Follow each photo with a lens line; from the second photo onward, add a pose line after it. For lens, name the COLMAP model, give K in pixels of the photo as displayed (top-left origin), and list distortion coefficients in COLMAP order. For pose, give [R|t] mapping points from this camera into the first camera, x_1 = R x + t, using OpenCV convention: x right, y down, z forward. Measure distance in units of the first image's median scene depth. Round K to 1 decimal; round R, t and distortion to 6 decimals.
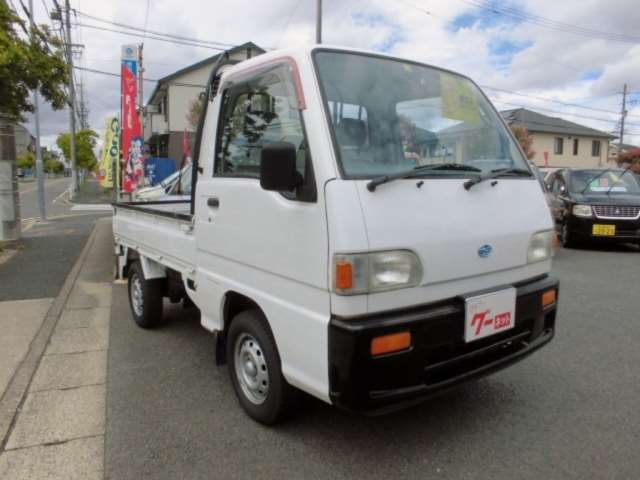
lens RADIAL K [[467.7, 0, 320.0], [0, 467.7, 240.0], [0, 0, 1]] dist [-0.083539, 0.000684]
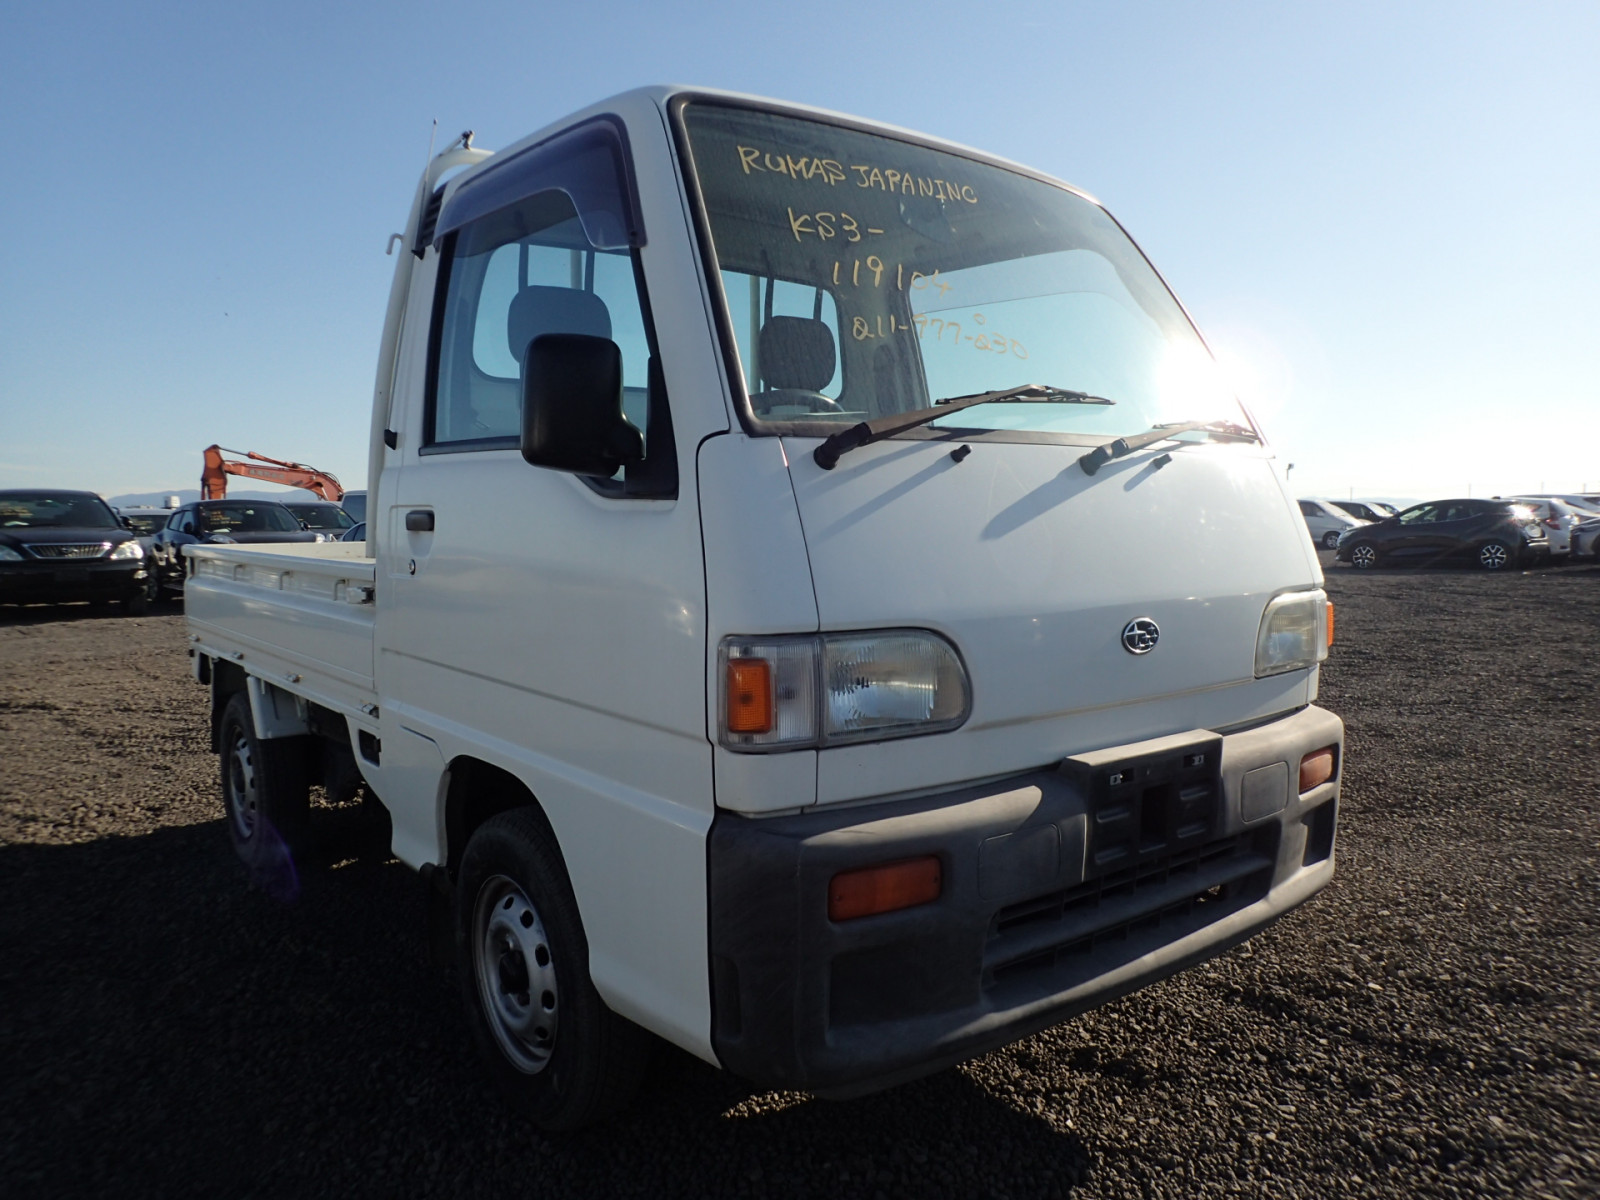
lens RADIAL K [[1121.3, 0, 800.0], [0, 1121.3, 600.0], [0, 0, 1]] dist [0.018783, -0.001386]
pose [[0.999088, -0.006846, 0.042154, 0.043048], [0.008888, 0.998786, -0.048459, 0.034334], [-0.041771, 0.048789, 0.997935, 0.105452]]
